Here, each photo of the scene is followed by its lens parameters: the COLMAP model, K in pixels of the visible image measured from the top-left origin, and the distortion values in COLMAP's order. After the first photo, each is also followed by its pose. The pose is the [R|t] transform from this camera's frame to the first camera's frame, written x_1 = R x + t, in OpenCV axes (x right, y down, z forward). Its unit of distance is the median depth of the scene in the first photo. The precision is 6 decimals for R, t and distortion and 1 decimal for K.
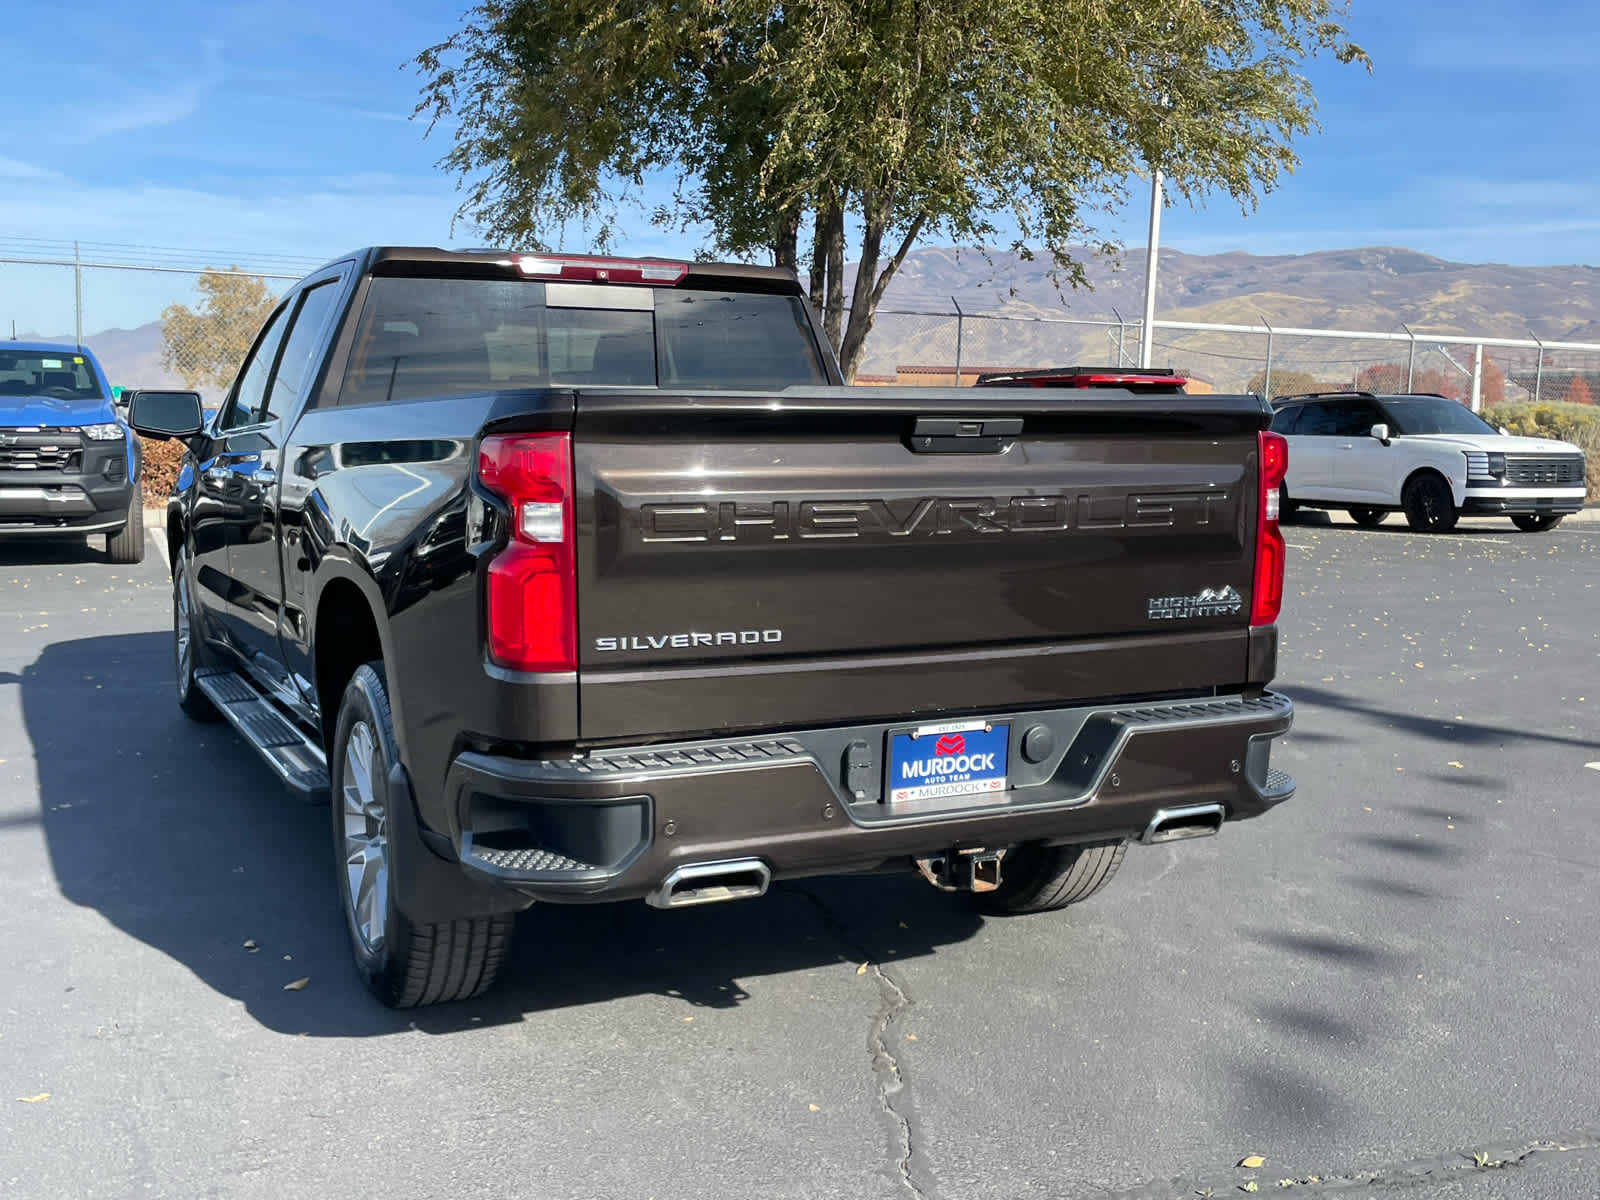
lens RADIAL K [[1645.8, 0, 819.6], [0, 1645.8, 607.3], [0, 0, 1]] dist [0.117266, -0.195320]
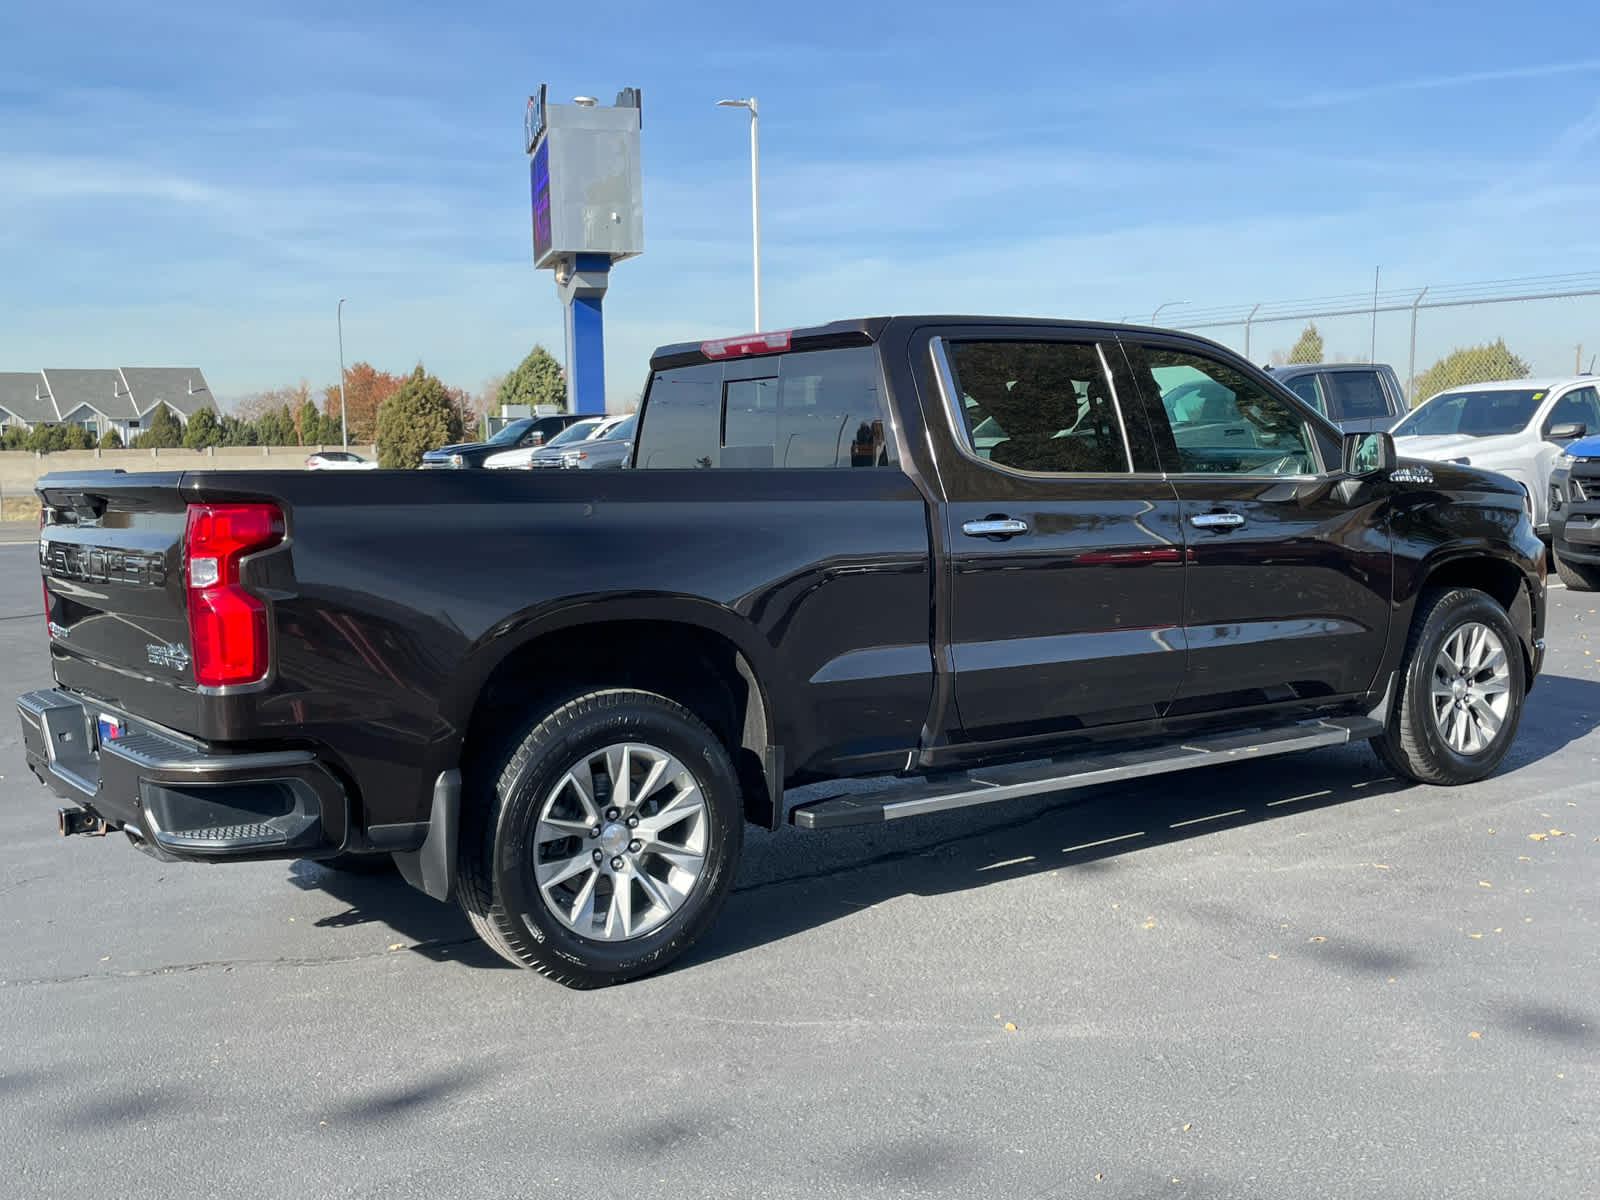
lens RADIAL K [[1642.1, 0, 822.5], [0, 1642.1, 593.3], [0, 0, 1]] dist [0.118395, -0.180581]
pose [[0.189763, 0.069683, -0.979354, 1.393672], [-0.086858, 0.994759, 0.053949, -0.140448], [0.977980, 0.074827, 0.194821, 1.184076]]
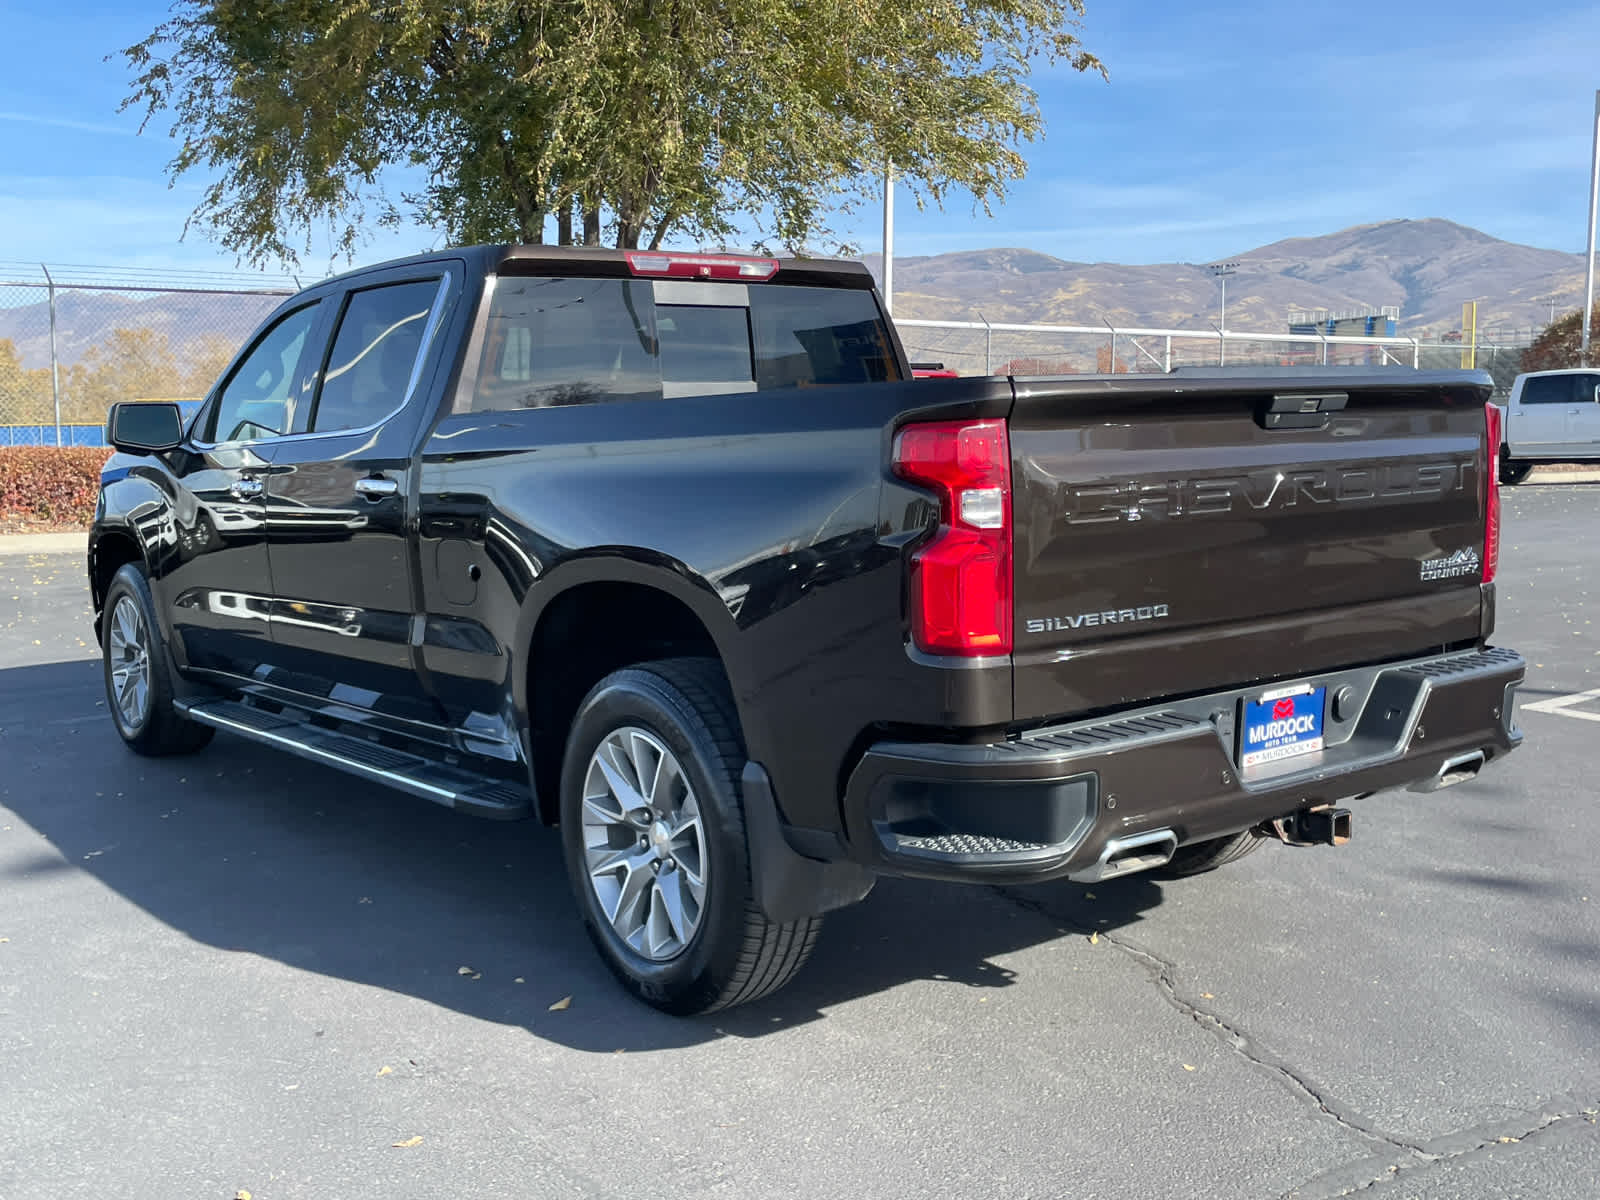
lens RADIAL K [[1642.1, 0, 822.5], [0, 1642.1, 593.3], [0, 0, 1]] dist [0.118395, -0.180581]
pose [[0.979042, -0.050479, 0.197301, -0.374597], [0.052190, 0.998631, -0.003479, -0.001048], [-0.196855, 0.013704, 0.980337, 0.026325]]
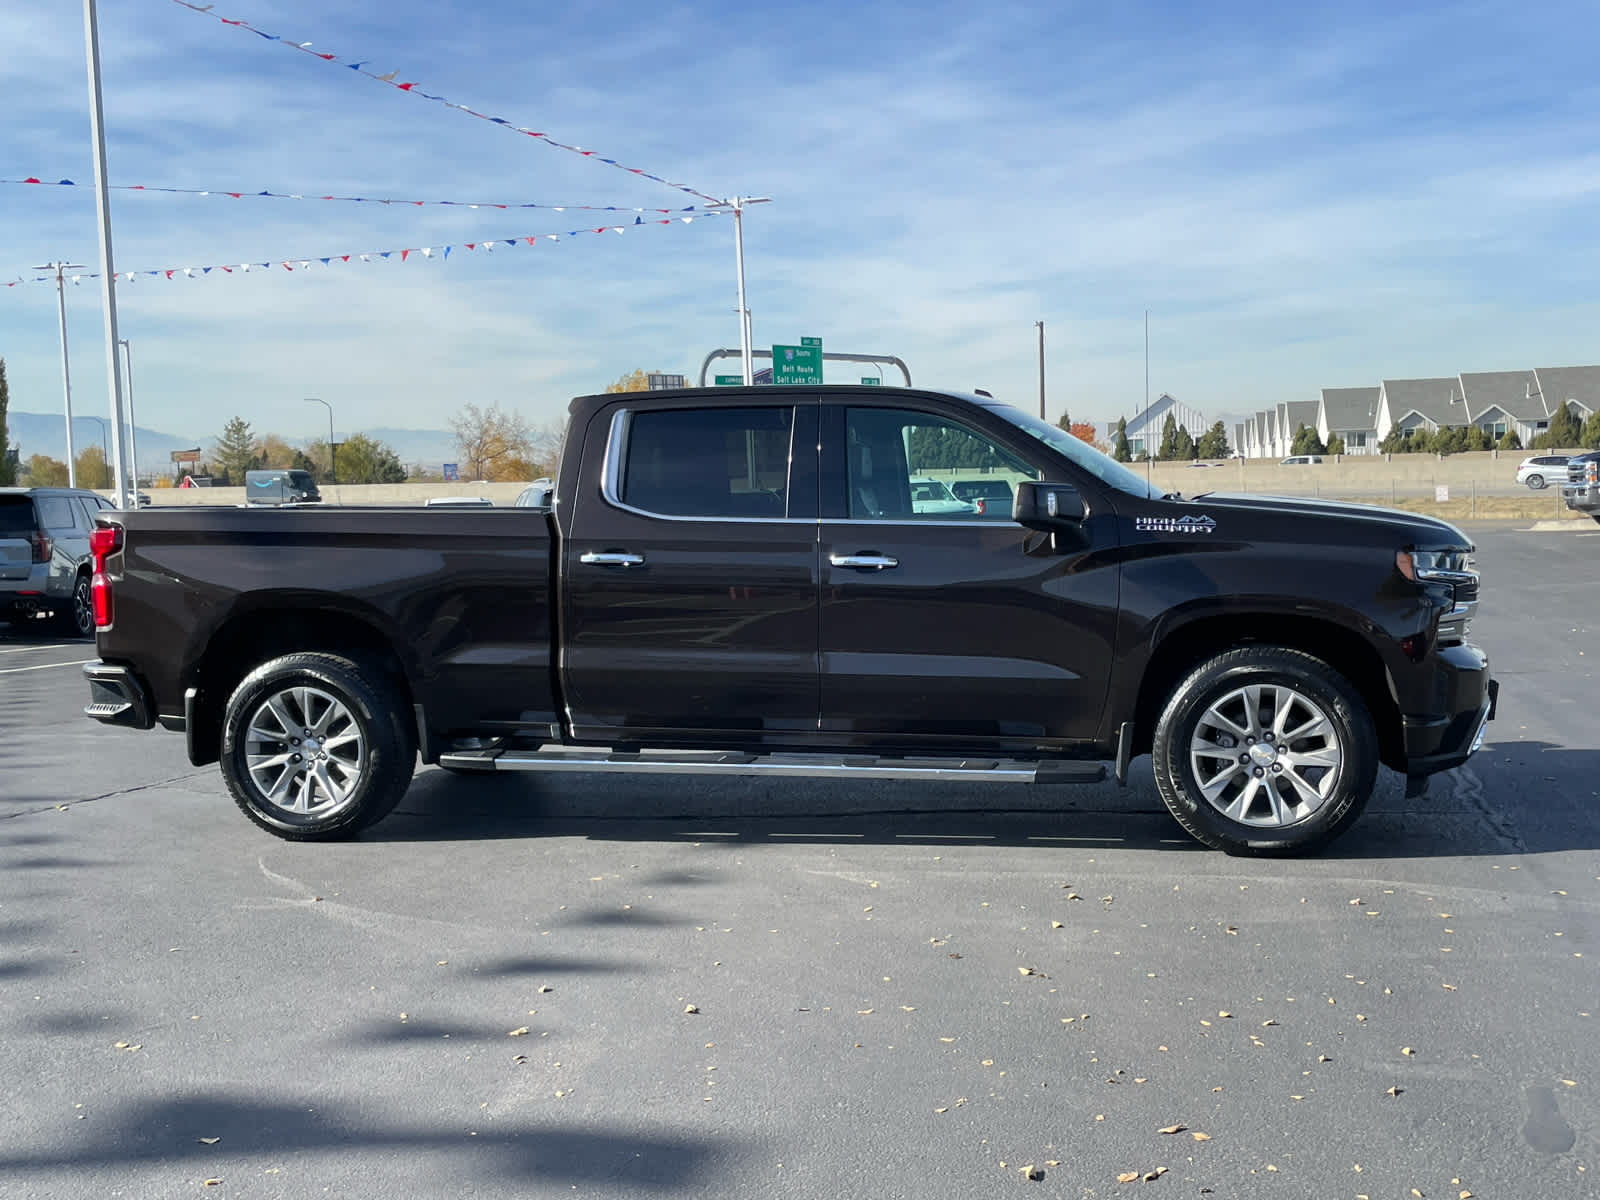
lens RADIAL K [[1642.1, 0, 822.5], [0, 1642.1, 593.3], [0, 0, 1]] dist [0.118395, -0.180581]
pose [[-0.594884, 0.056838, -0.801799, 1.345879], [-0.074400, 0.989321, 0.125330, -0.342151], [0.800361, 0.134211, -0.584303, 2.871212]]
